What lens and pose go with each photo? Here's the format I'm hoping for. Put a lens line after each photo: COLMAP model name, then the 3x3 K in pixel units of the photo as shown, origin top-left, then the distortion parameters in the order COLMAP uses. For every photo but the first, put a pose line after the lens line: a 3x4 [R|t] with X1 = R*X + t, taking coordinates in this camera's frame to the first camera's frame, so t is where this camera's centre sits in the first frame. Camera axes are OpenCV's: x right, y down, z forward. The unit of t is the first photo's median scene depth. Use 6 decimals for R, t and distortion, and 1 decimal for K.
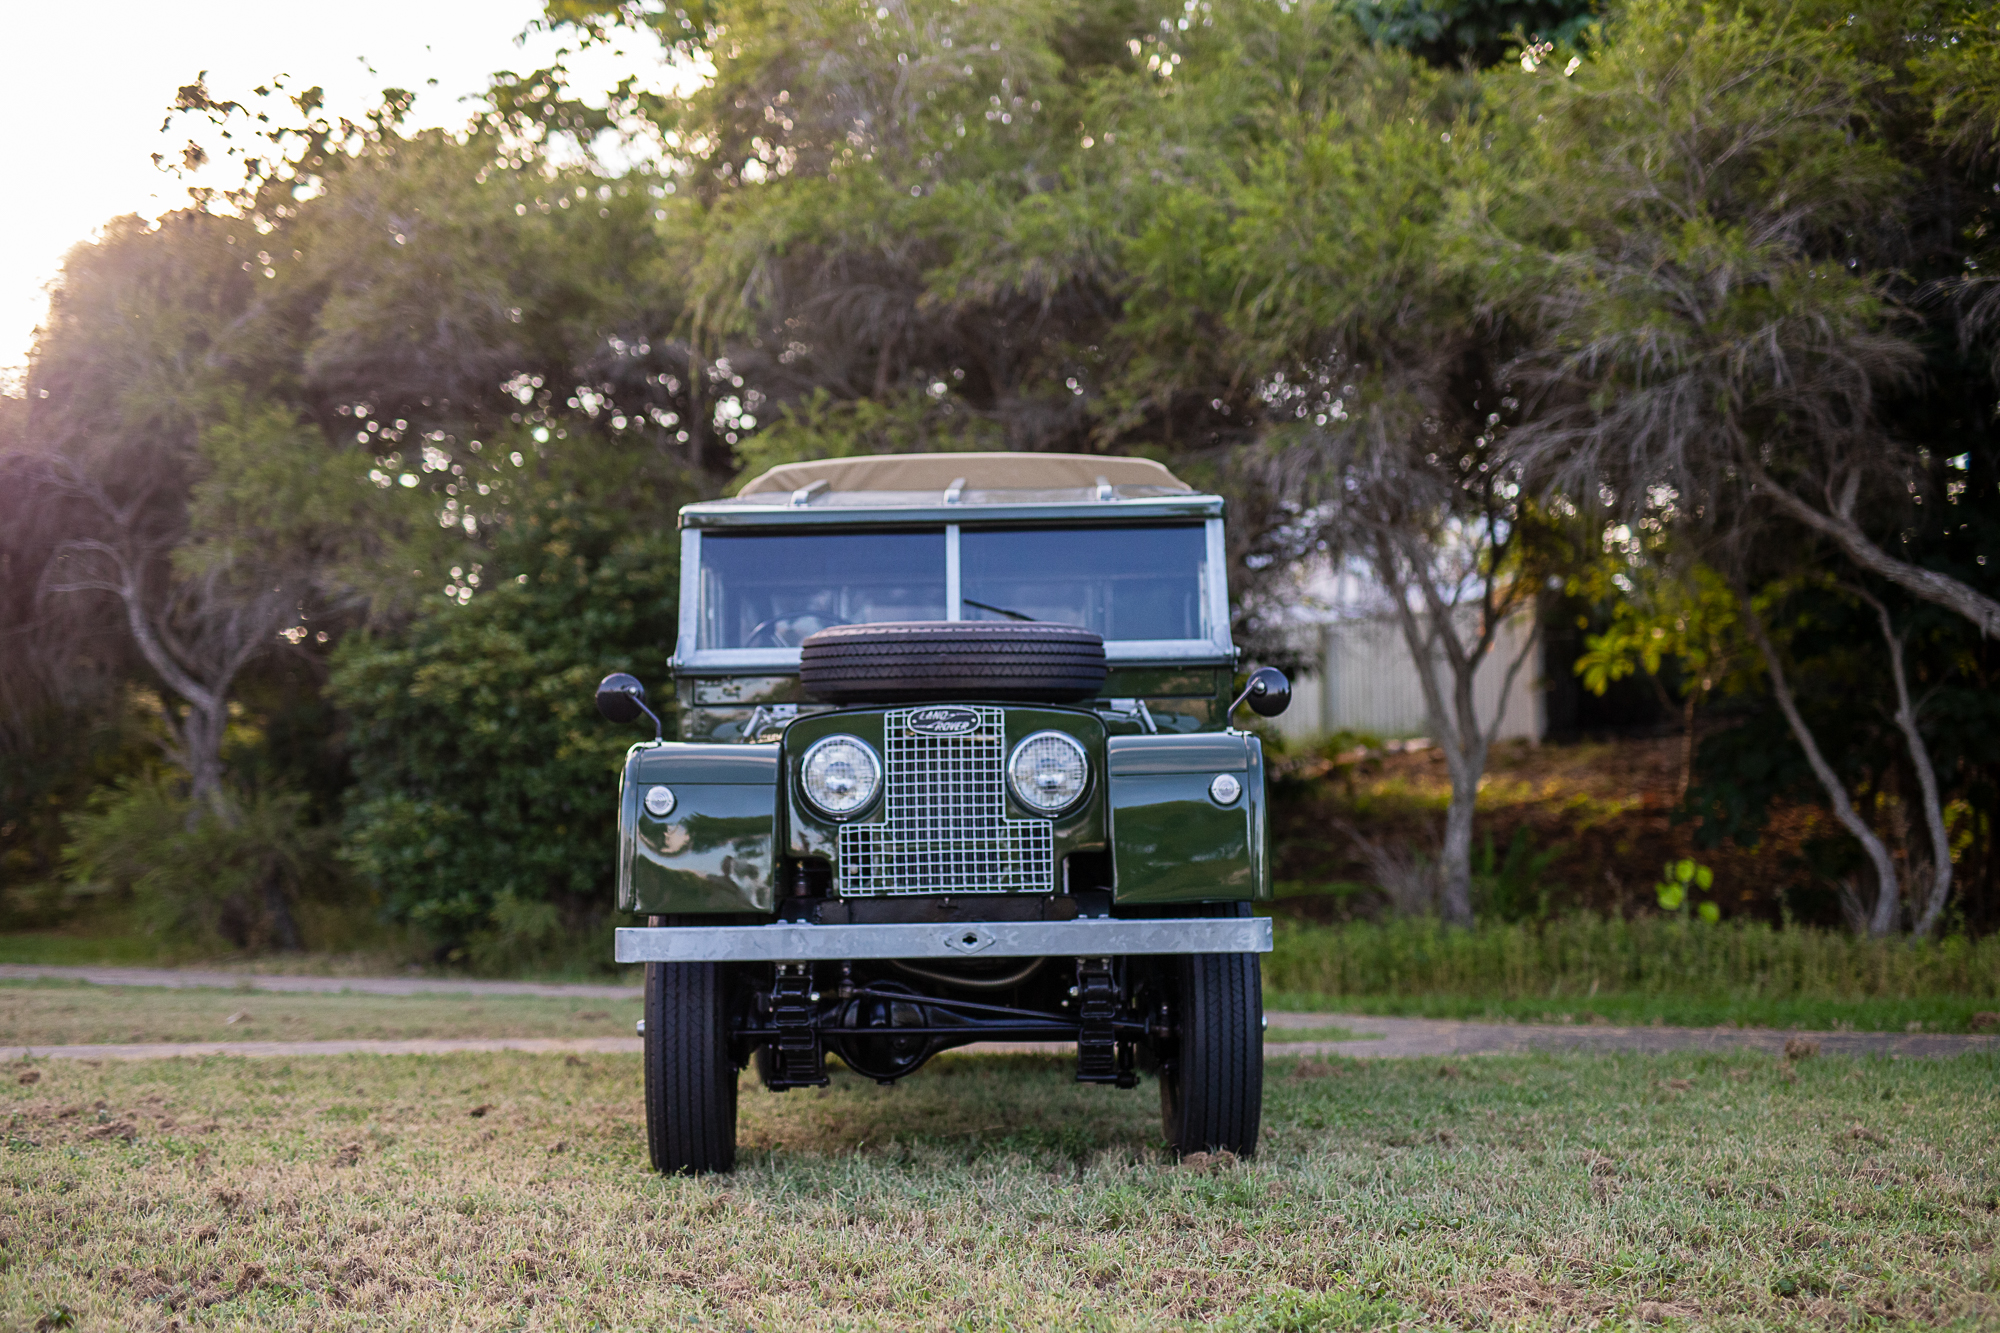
lens RADIAL K [[2780.2, 0, 1008.9], [0, 2780.2, 649.2], [0, 0, 1]] dist [-0.014461, 0.056571]
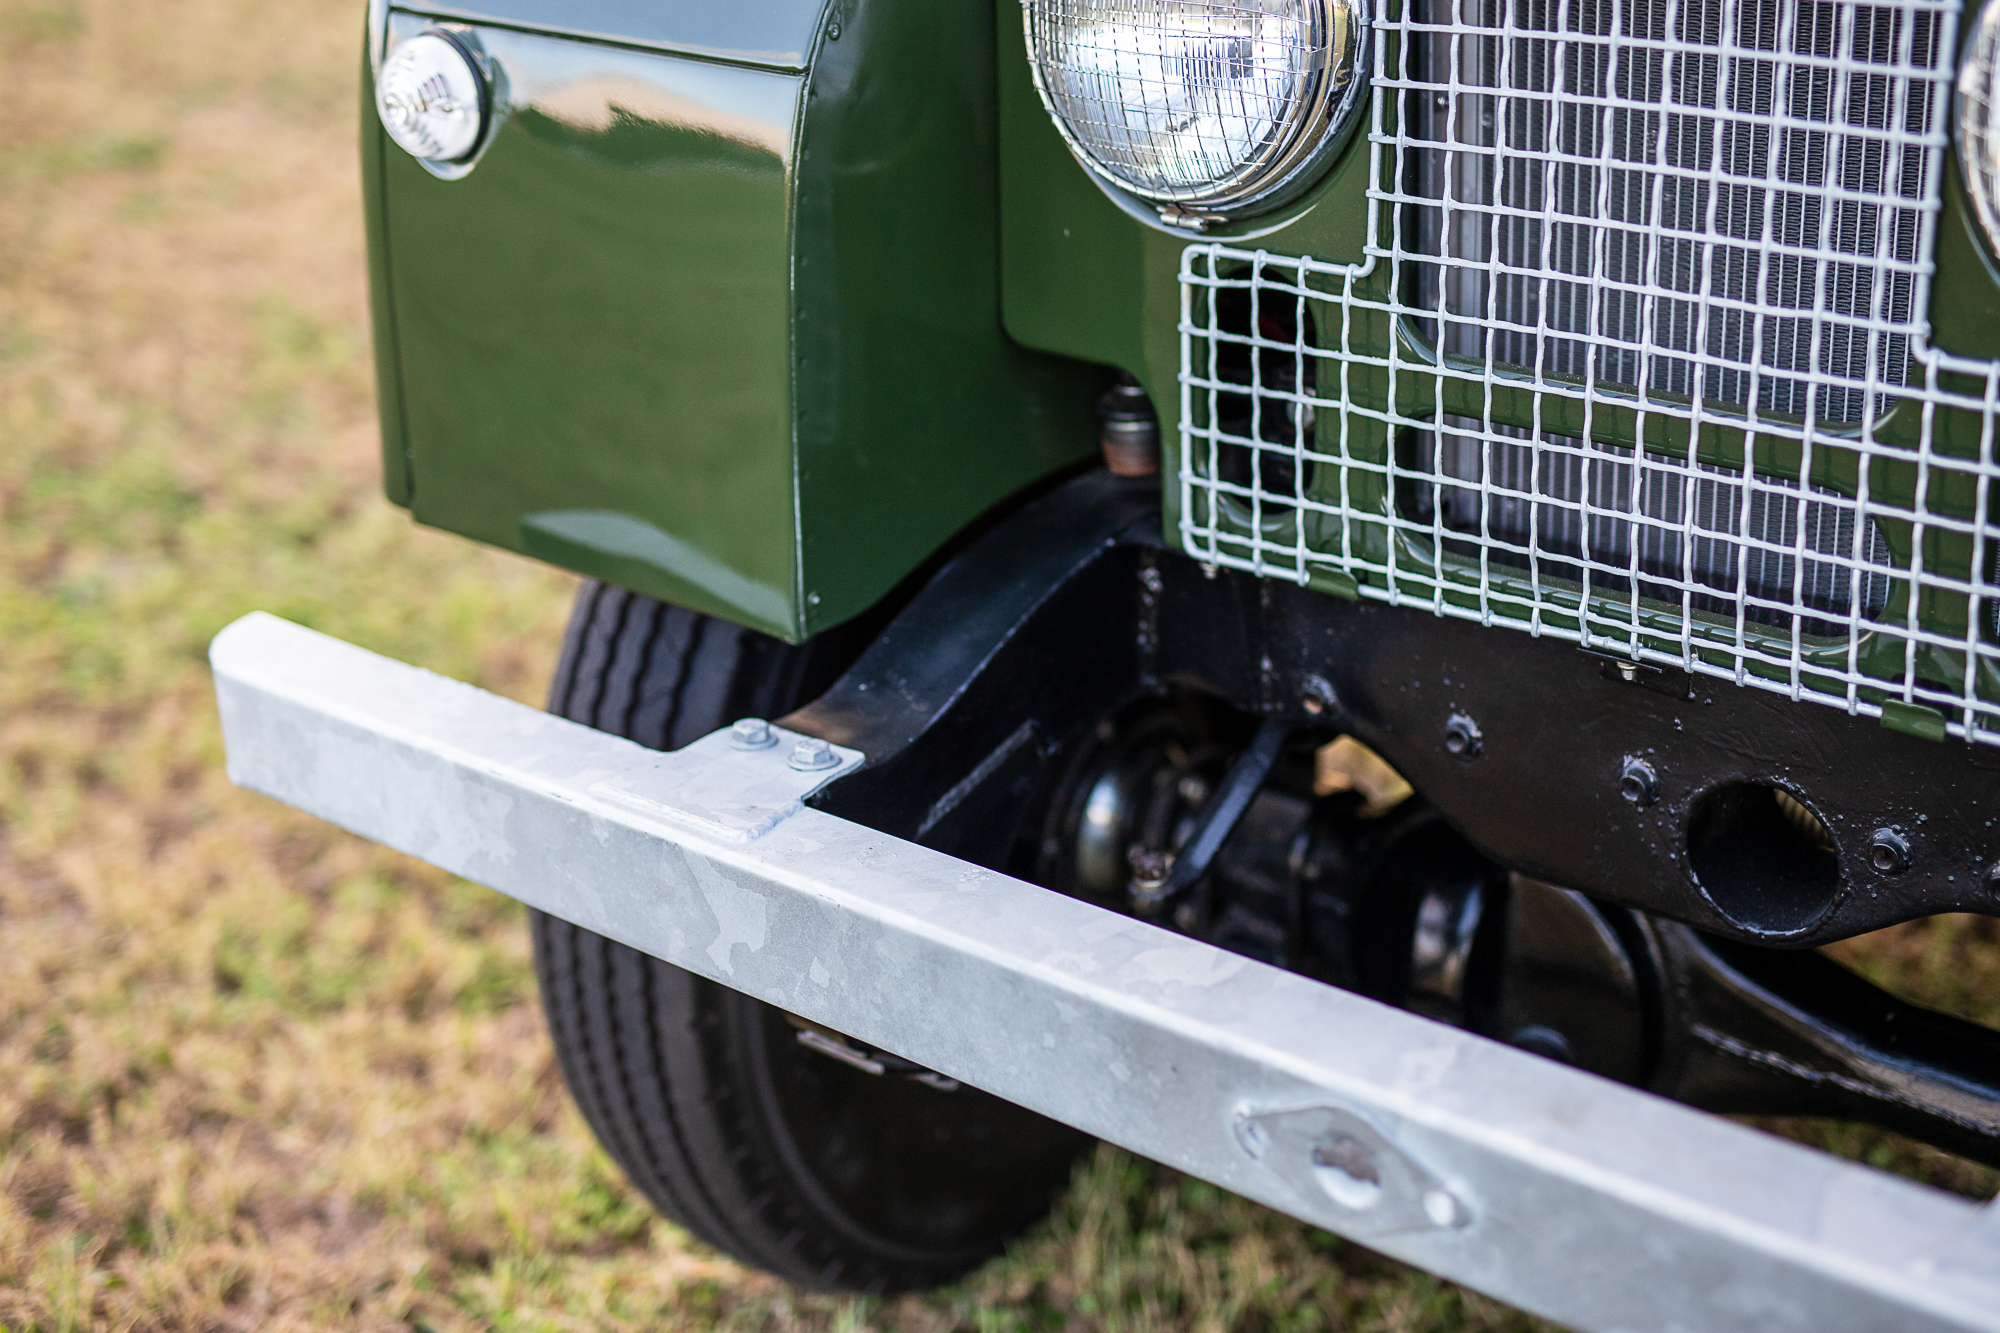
lens RADIAL K [[2816.3, 0, 1012.8], [0, 2816.3, 667.7], [0, 0, 1]] dist [-0.011366, 0.063464]
pose [[0.776916, 0.232290, -0.585187, 0.063092], [0.075856, 0.888146, 0.453258, -0.007558], [0.625018, -0.396533, 0.672394, 0.811727]]
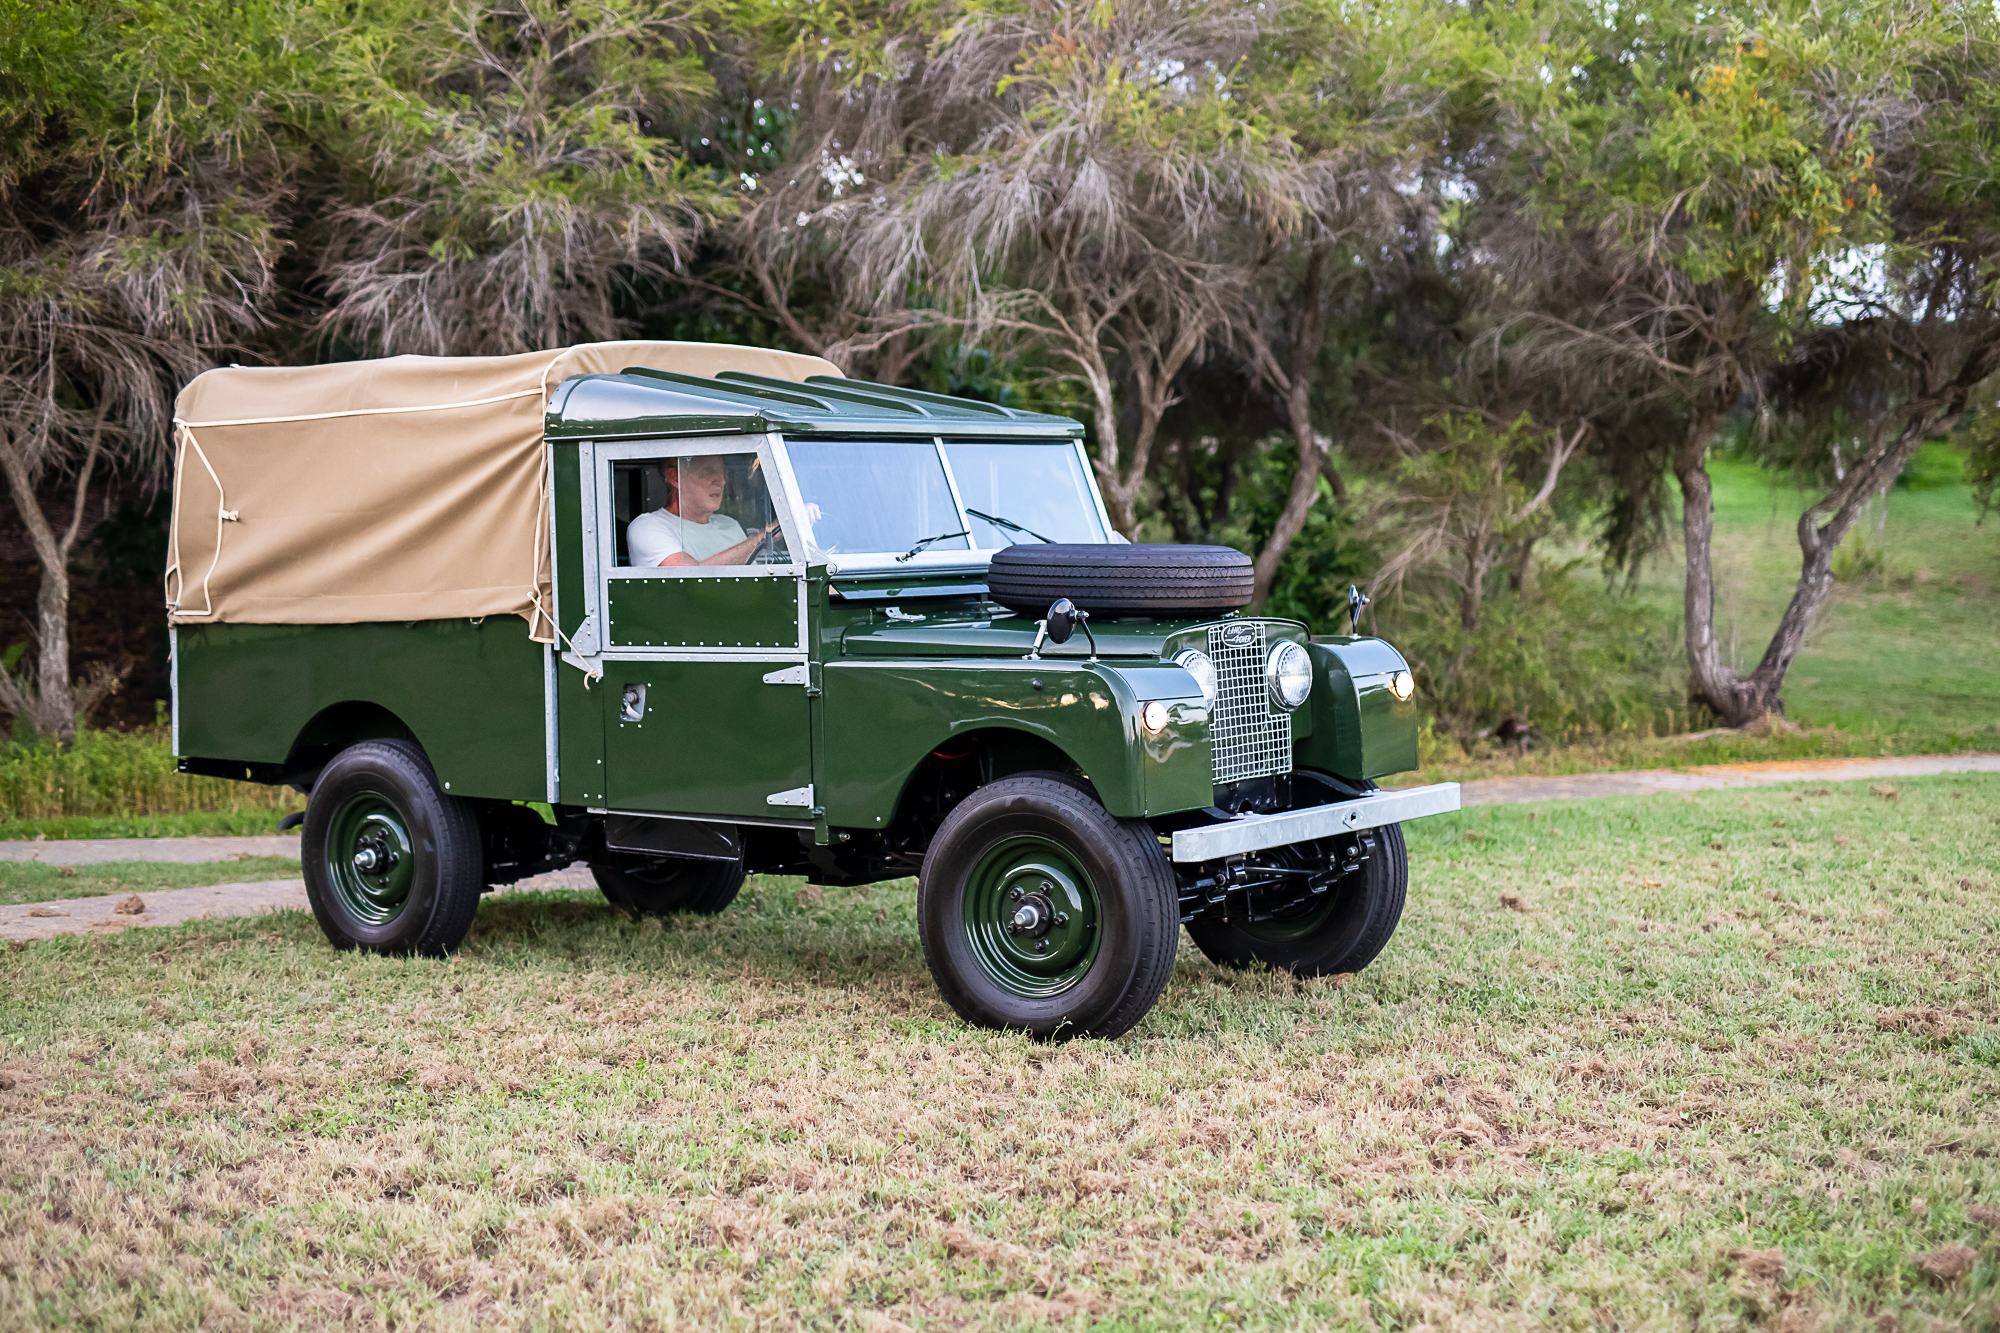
lens RADIAL K [[2780.2, 0, 1008.9], [0, 2780.2, 649.2], [0, 0, 1]] dist [-0.014461, 0.056571]
pose [[0.591631, -0.031438, 0.805596, -1.018869], [-0.049165, 0.995973, 0.074975, -0.051421], [-0.804709, -0.083965, 0.587702, 0.372036]]
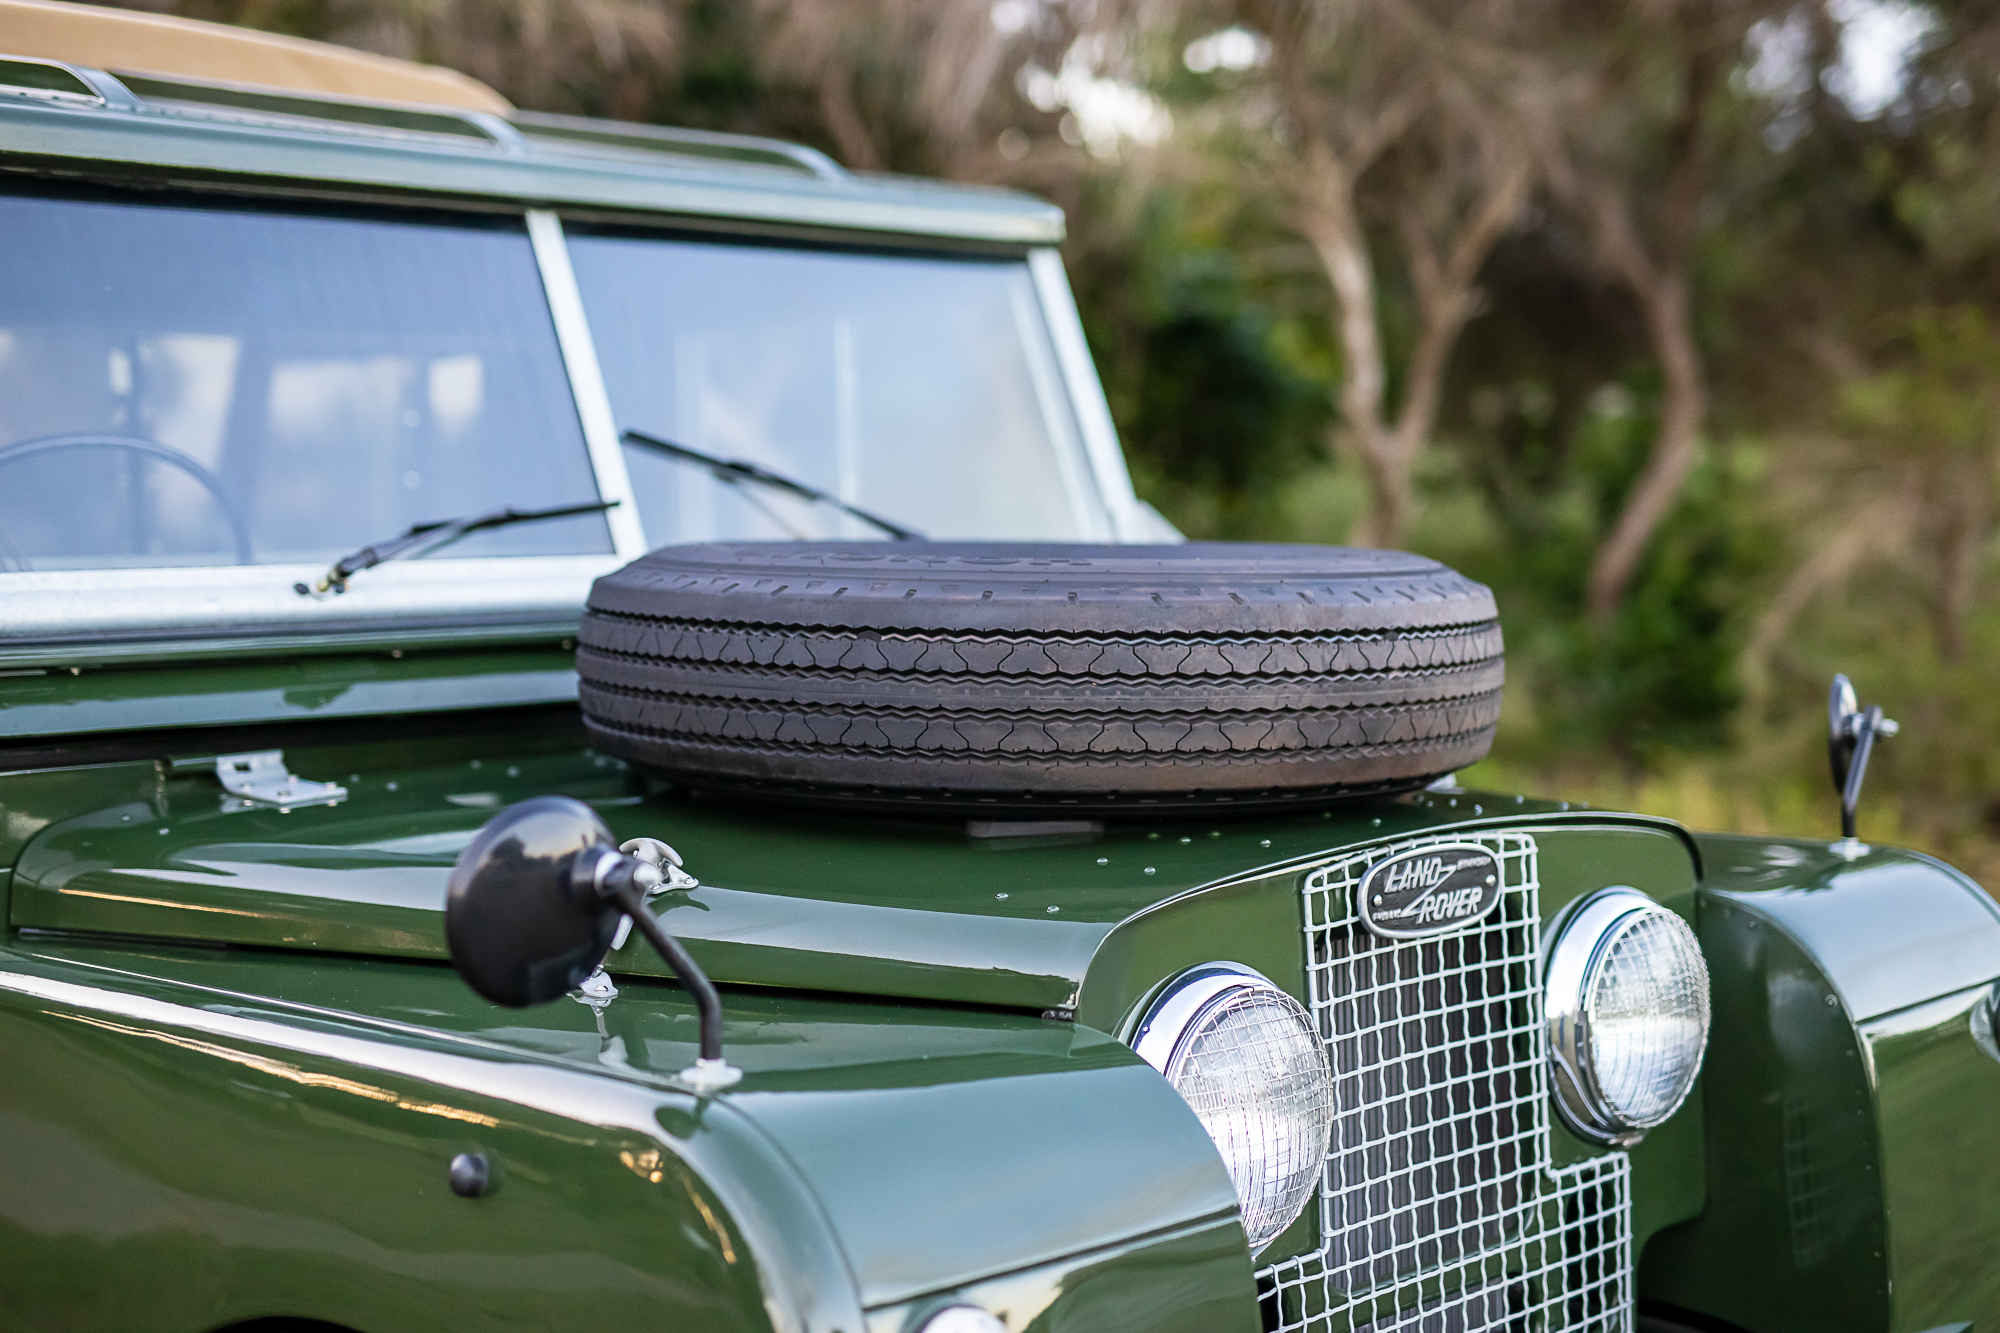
lens RADIAL K [[2816.3, 0, 1012.8], [0, 2816.3, 667.7], [0, 0, 1]] dist [-0.011366, 0.063464]
pose [[0.683299, -0.031861, 0.729443, -0.280706], [-0.048506, 0.994860, 0.088891, -0.024499], [-0.728526, -0.096121, 0.678241, 0.805045]]
